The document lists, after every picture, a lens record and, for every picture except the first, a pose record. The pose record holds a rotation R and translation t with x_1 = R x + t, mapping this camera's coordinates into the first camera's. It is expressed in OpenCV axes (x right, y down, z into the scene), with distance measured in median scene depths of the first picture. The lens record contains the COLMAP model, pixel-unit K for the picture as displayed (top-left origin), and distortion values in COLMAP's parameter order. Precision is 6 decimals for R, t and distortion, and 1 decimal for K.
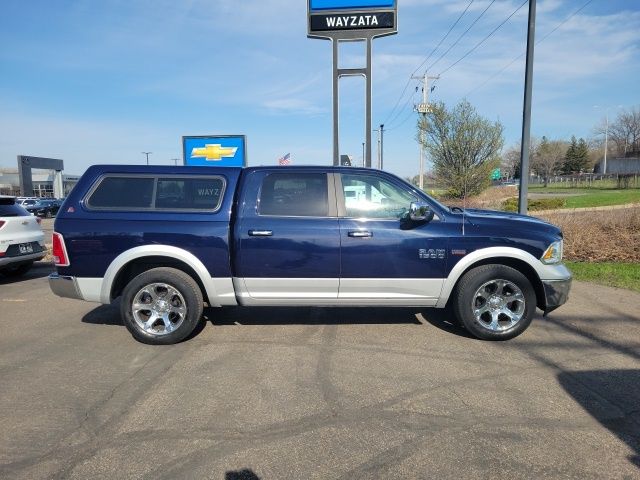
lens RADIAL K [[484.5, 0, 314.6], [0, 484.5, 246.3], [0, 0, 1]] dist [0.046996, -0.010873]
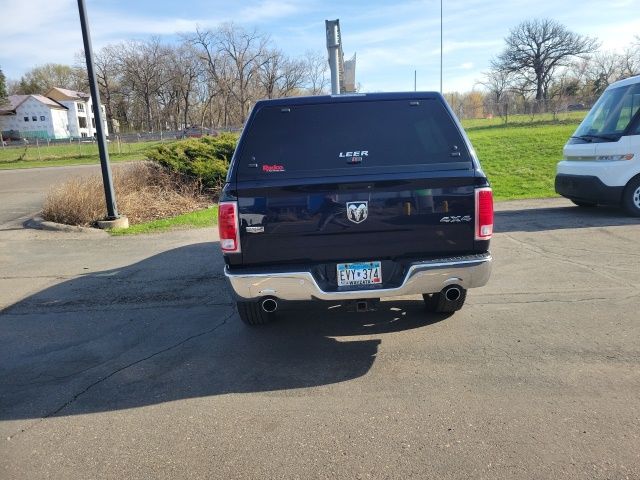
lens RADIAL K [[477.4, 0, 328.1], [0, 477.4, 236.5], [0, 0, 1]] dist [0.047864, -0.028645]
pose [[-0.016732, -0.170892, 0.985148, -1.157767], [0.165449, 0.971230, 0.171287, -0.112576], [-0.986076, 0.165858, 0.012023, 1.196066]]
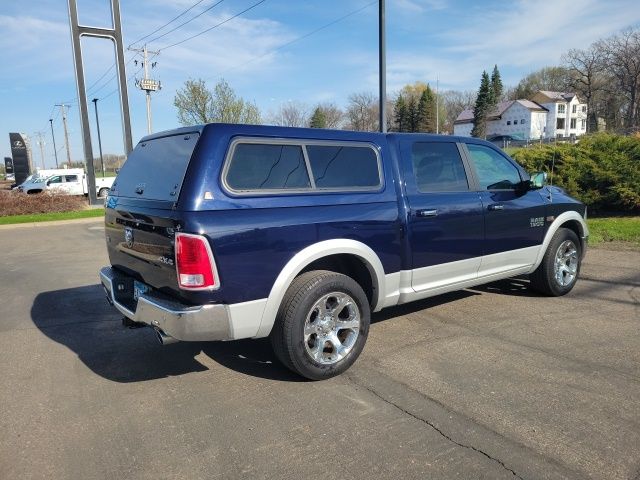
lens RADIAL K [[483.3, 0, 322.0], [0, 483.3, 241.6], [0, 0, 1]] dist [0.041165, -0.007046]
pose [[0.797479, -0.101415, 0.594762, -0.737177], [0.087315, 0.994794, 0.052550, -0.037554], [-0.596995, 0.010025, 0.802182, 0.429452]]
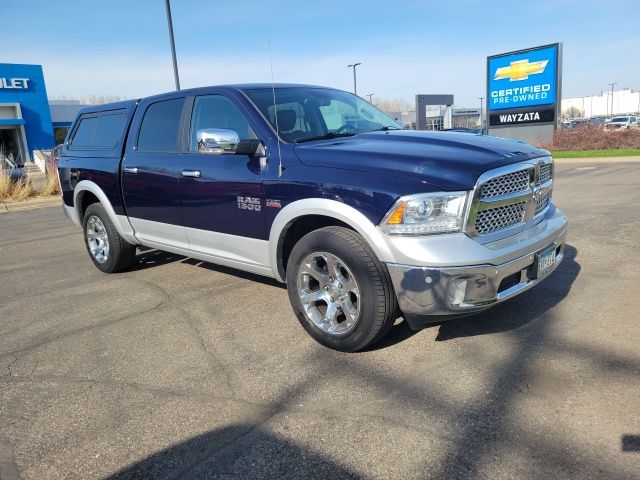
lens RADIAL K [[479.0, 0, 320.1], [0, 479.0, 233.3], [0, 0, 1]] dist [0.052052, -0.034392]
pose [[0.720395, 0.100147, -0.686295, 0.776315], [-0.019681, 0.992074, 0.124108, -0.029679], [0.693284, -0.075900, 0.716656, 0.563714]]
